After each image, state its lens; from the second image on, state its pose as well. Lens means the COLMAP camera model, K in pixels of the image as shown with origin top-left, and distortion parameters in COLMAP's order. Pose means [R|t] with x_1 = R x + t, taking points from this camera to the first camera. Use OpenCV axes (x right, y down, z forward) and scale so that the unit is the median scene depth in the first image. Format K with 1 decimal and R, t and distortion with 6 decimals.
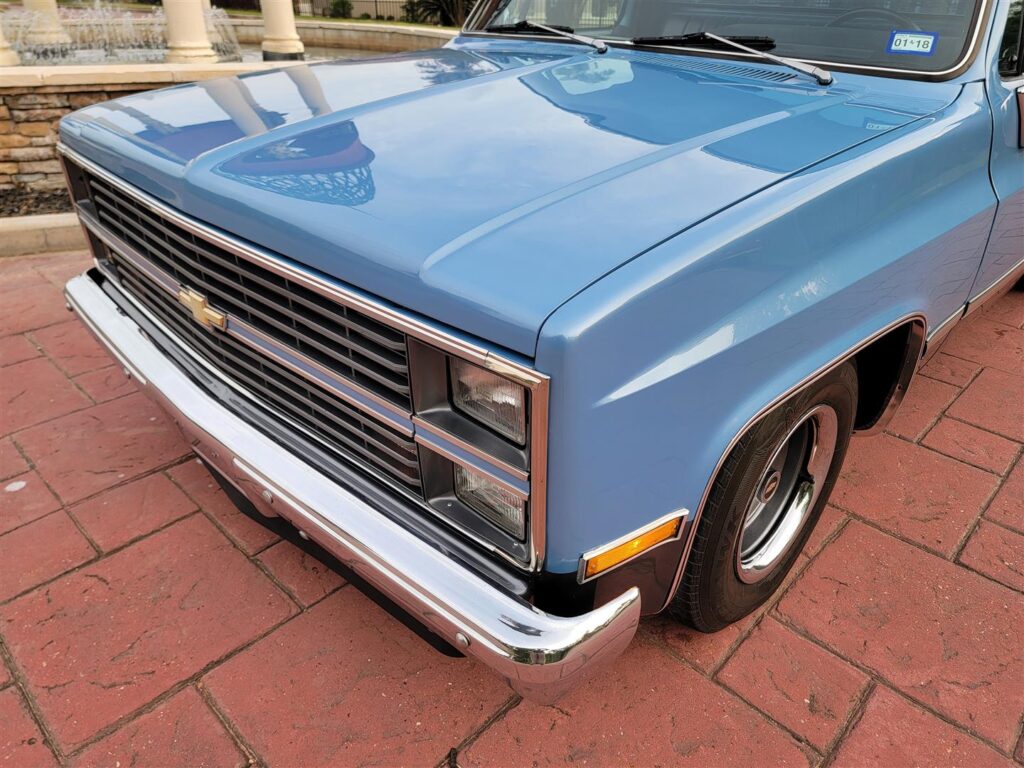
lens RADIAL K [[716.6, 0, 528.0], [0, 716.6, 405.3], [0, 0, 1]] dist [0.079874, -0.072094]
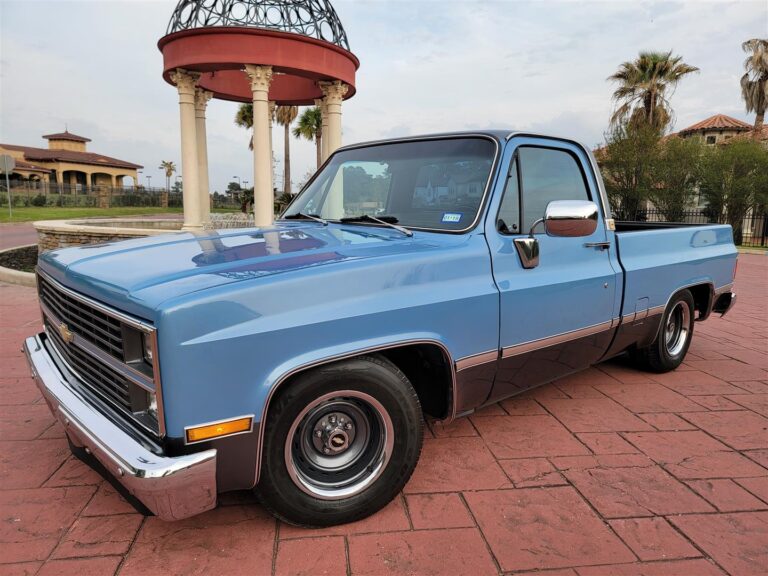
lens RADIAL K [[537.5, 0, 396.0], [0, 537.5, 304.0], [0, 0, 1]] dist [0.079874, -0.072094]
pose [[0.997422, 0.006382, -0.071475, 0.562207], [-0.030567, 0.938937, -0.342730, 0.281717], [0.064923, 0.344031, 0.936711, -0.371533]]
